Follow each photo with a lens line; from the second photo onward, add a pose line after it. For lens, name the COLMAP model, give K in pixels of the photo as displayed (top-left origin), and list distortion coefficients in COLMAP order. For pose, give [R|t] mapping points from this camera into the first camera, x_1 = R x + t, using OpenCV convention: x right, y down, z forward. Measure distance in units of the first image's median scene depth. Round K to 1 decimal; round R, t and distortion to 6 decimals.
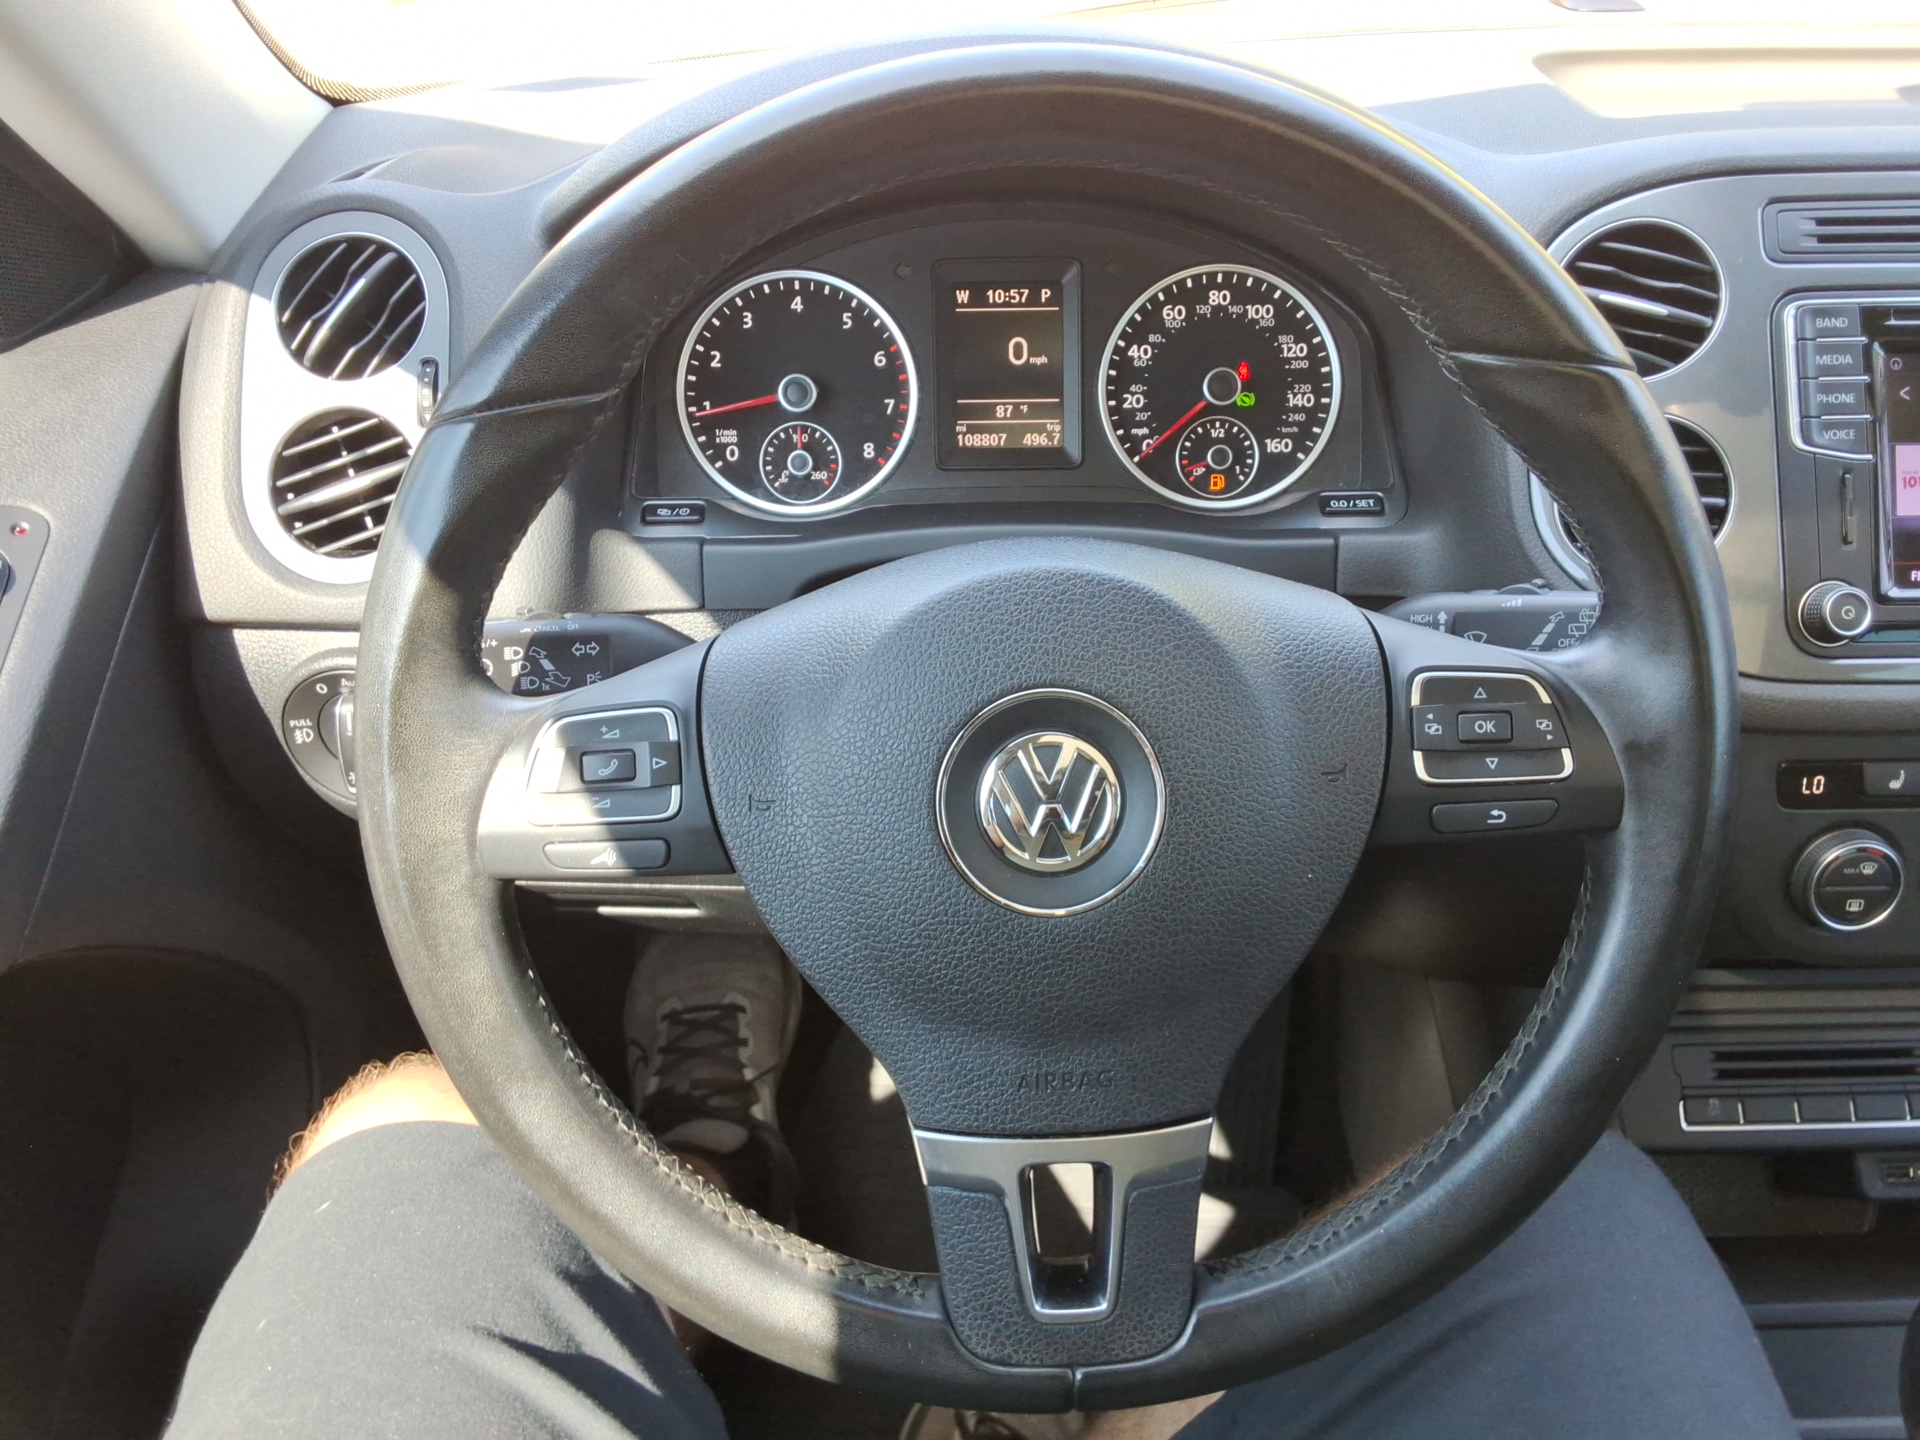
lens RADIAL K [[1545.7, 0, 973.9], [0, 1545.7, 709.7], [0, 0, 1]] dist [0.110636, -0.172787]
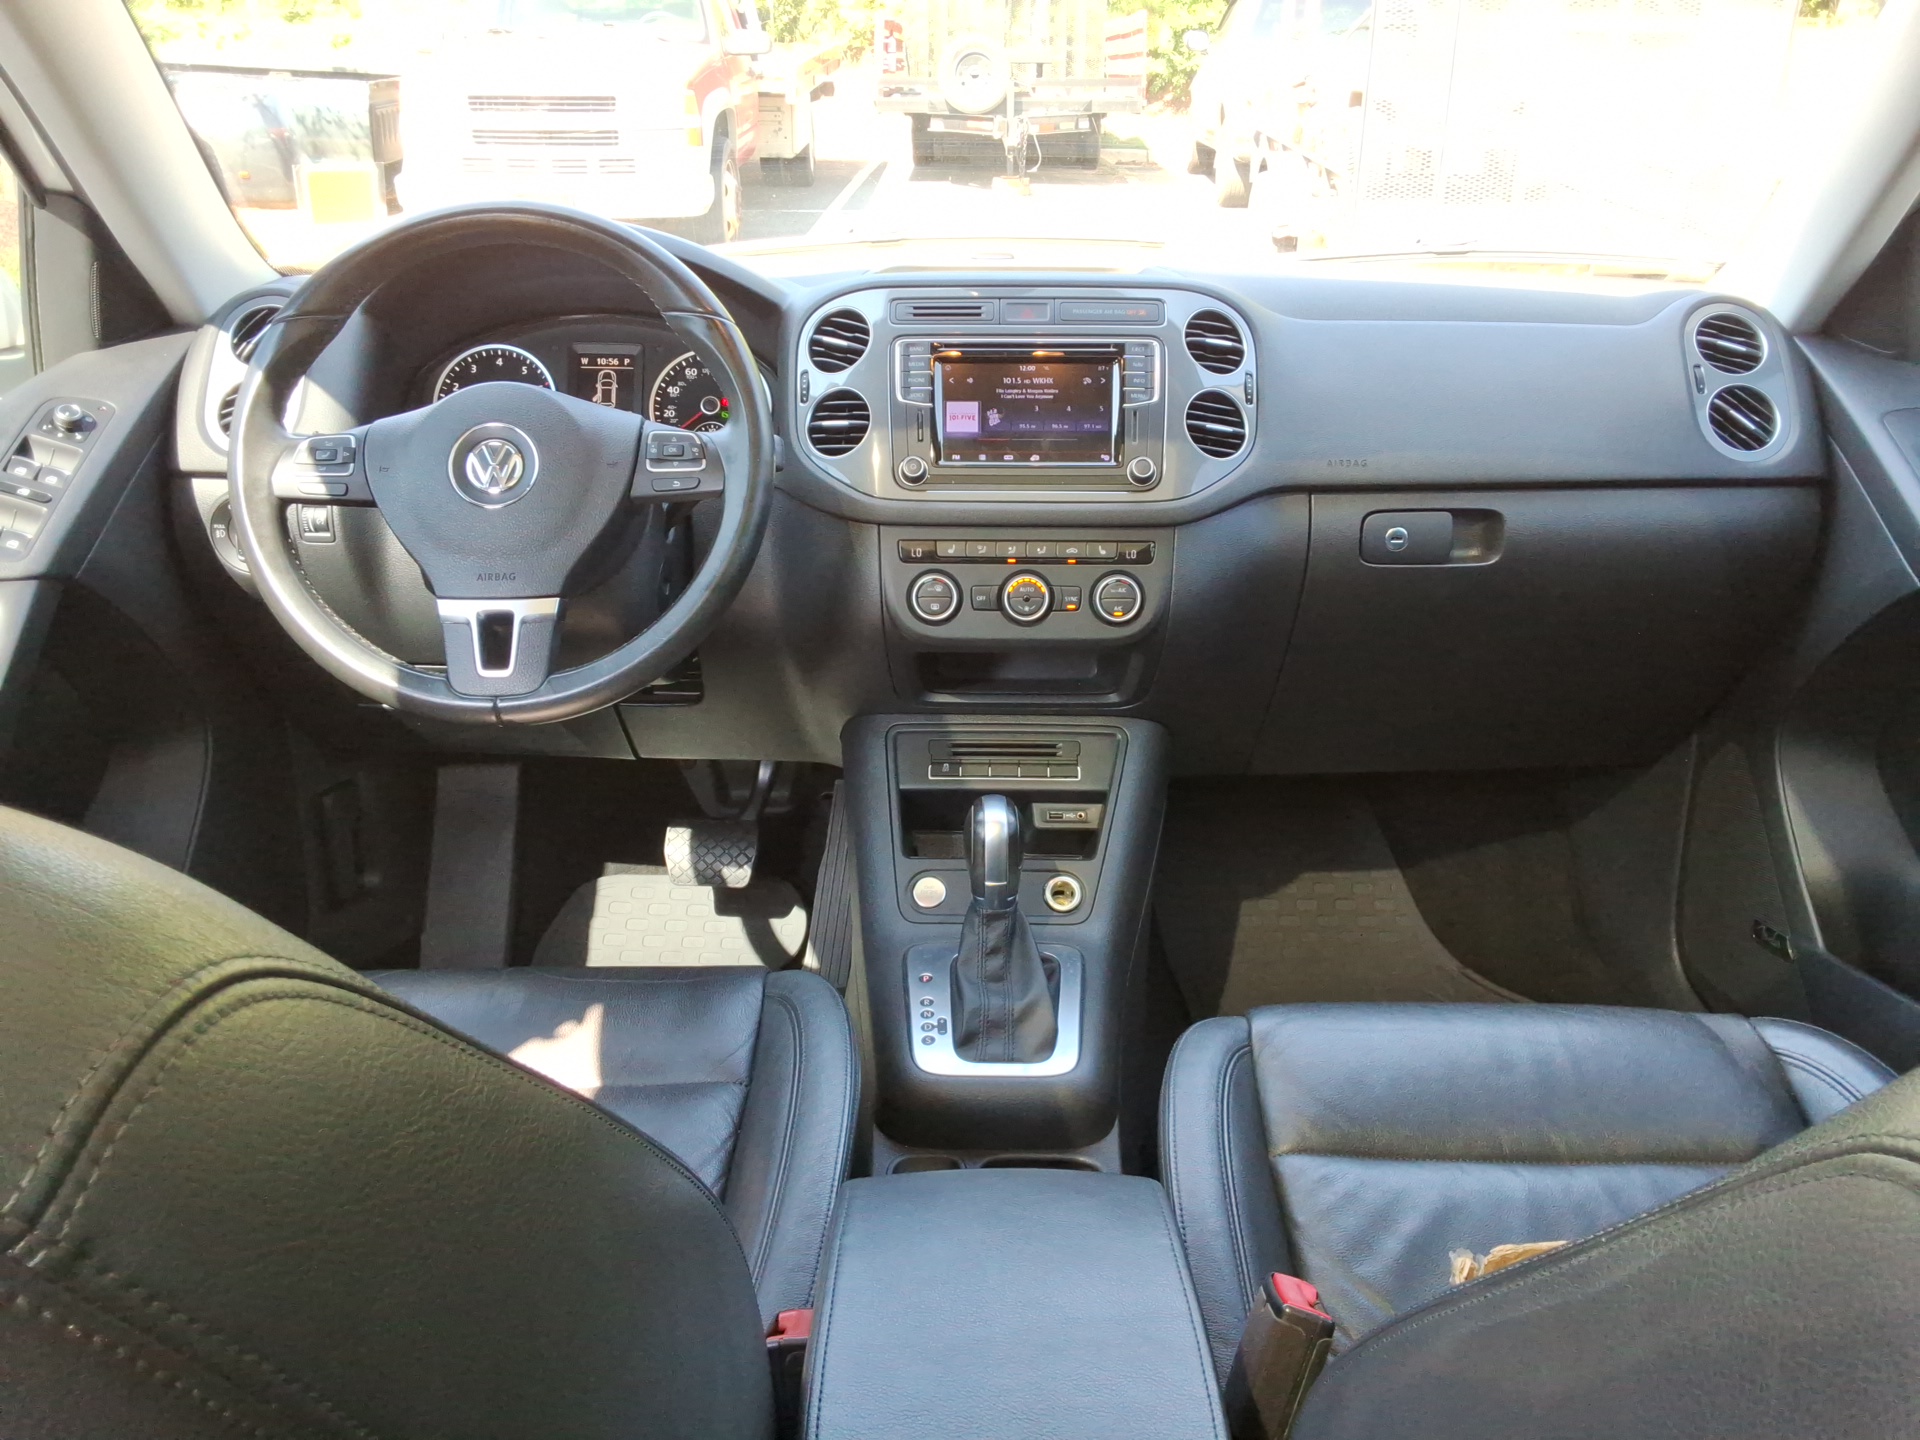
lens RADIAL K [[1545.7, 0, 1002.5], [0, 1545.7, 735.3], [0, 0, 1]] dist [0.110636, -0.172787]
pose [[0.999729, 0.021950, 0.007763, 0.525315], [-0.019975, 0.979916, -0.198406, 0.593232], [-0.011962, 0.198197, 0.980089, -0.876439]]
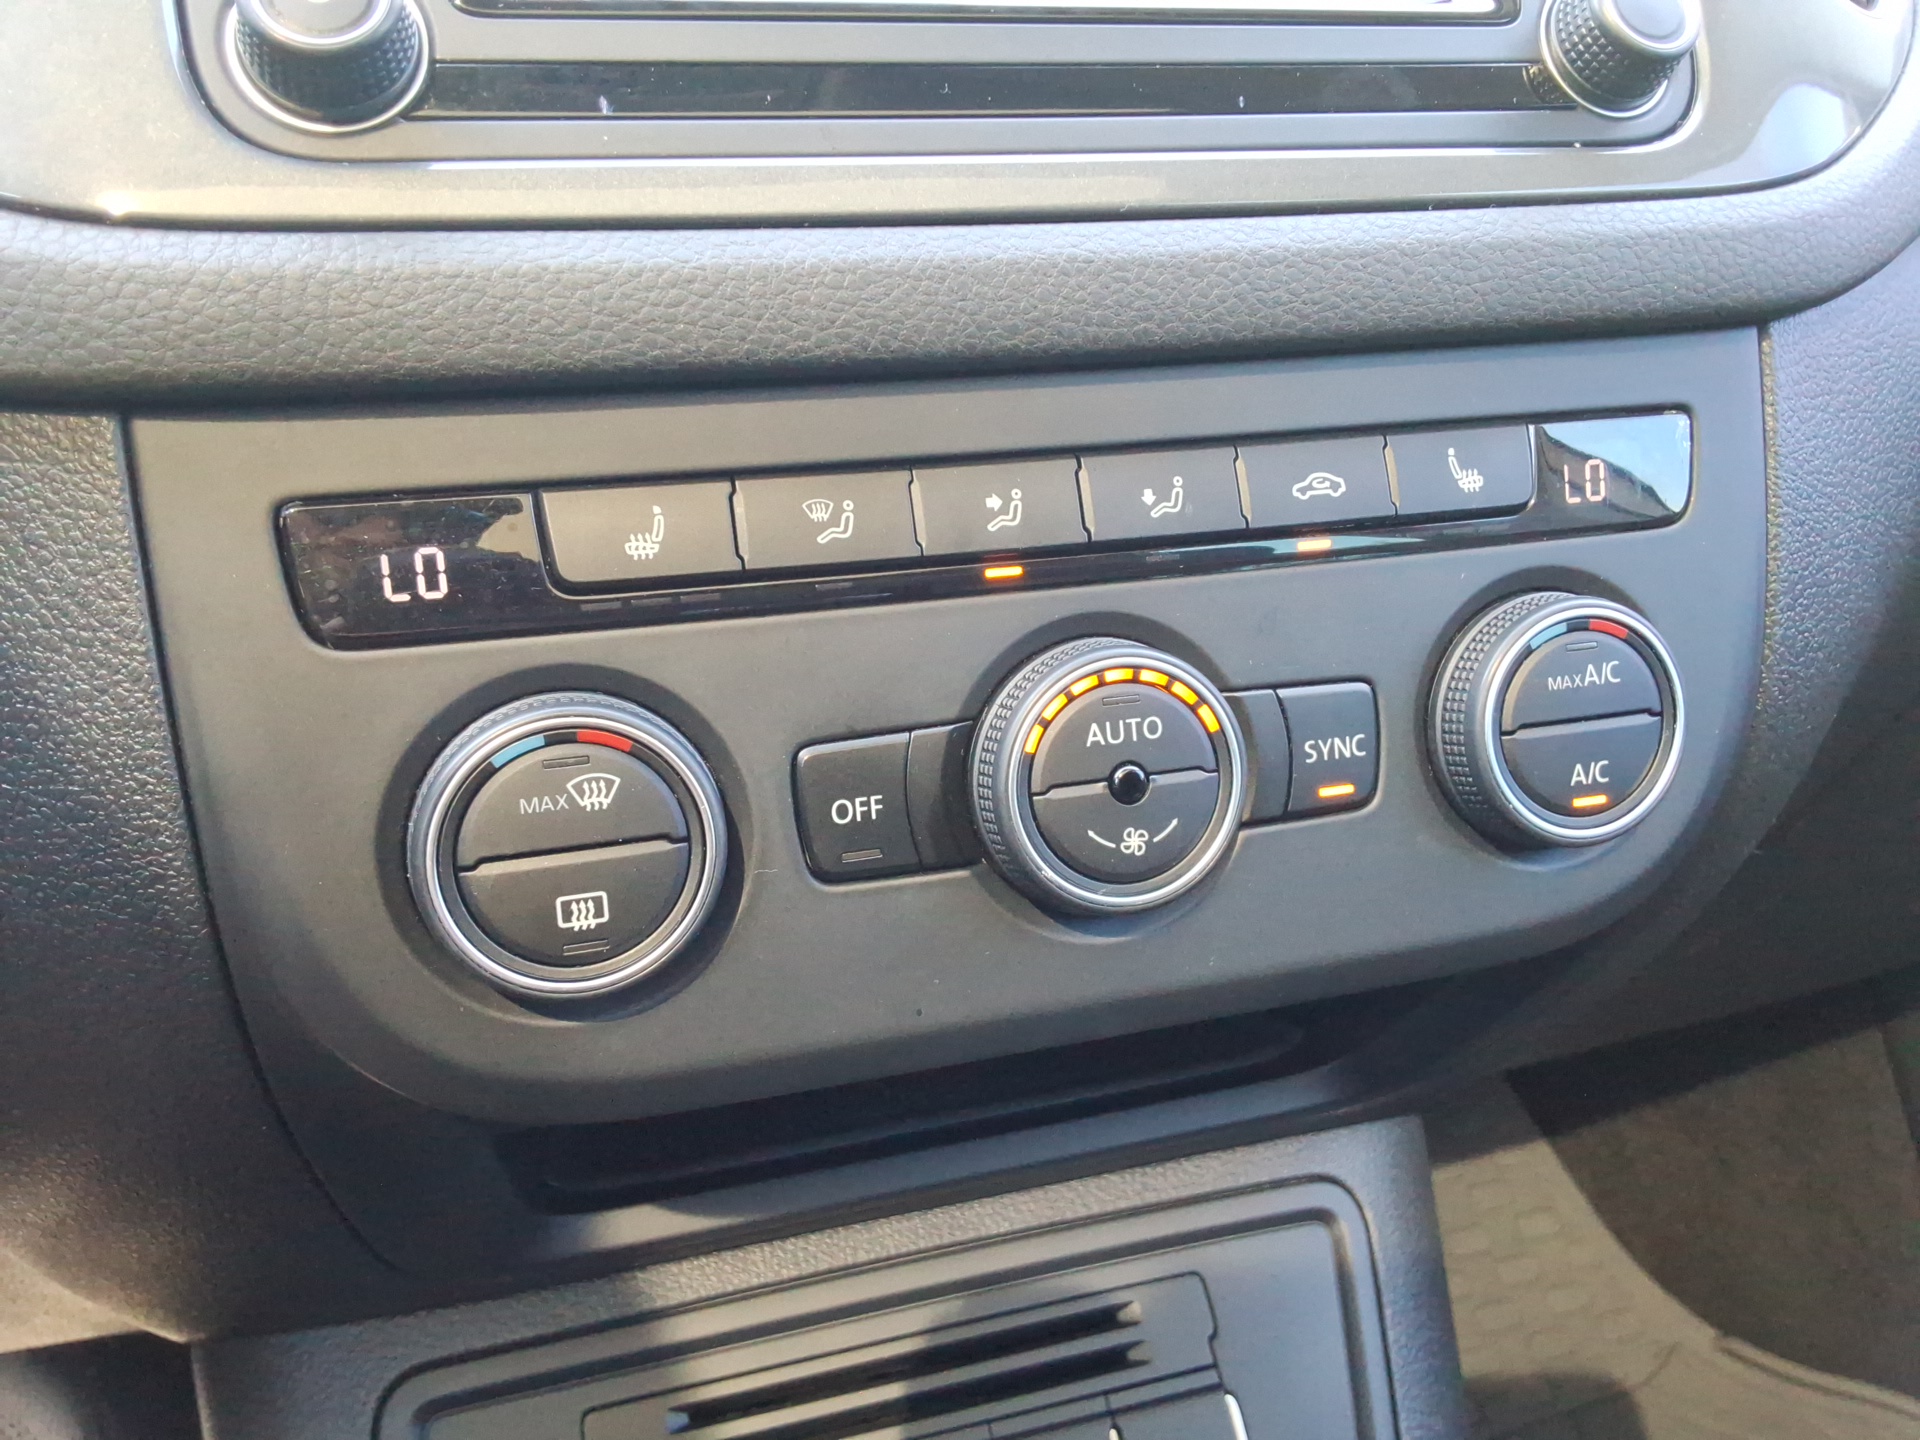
lens RADIAL K [[1545.7, 0, 959.9], [0, 1545.7, 714.7], [0, 0, 1]] dist [0.110636, -0.172787]
pose [[0.958459, -0.095762, 0.268676, 0.452097], [0.152398, 0.968163, -0.198583, 0.132486], [-0.241106, 0.231279, 0.942538, 0.540319]]
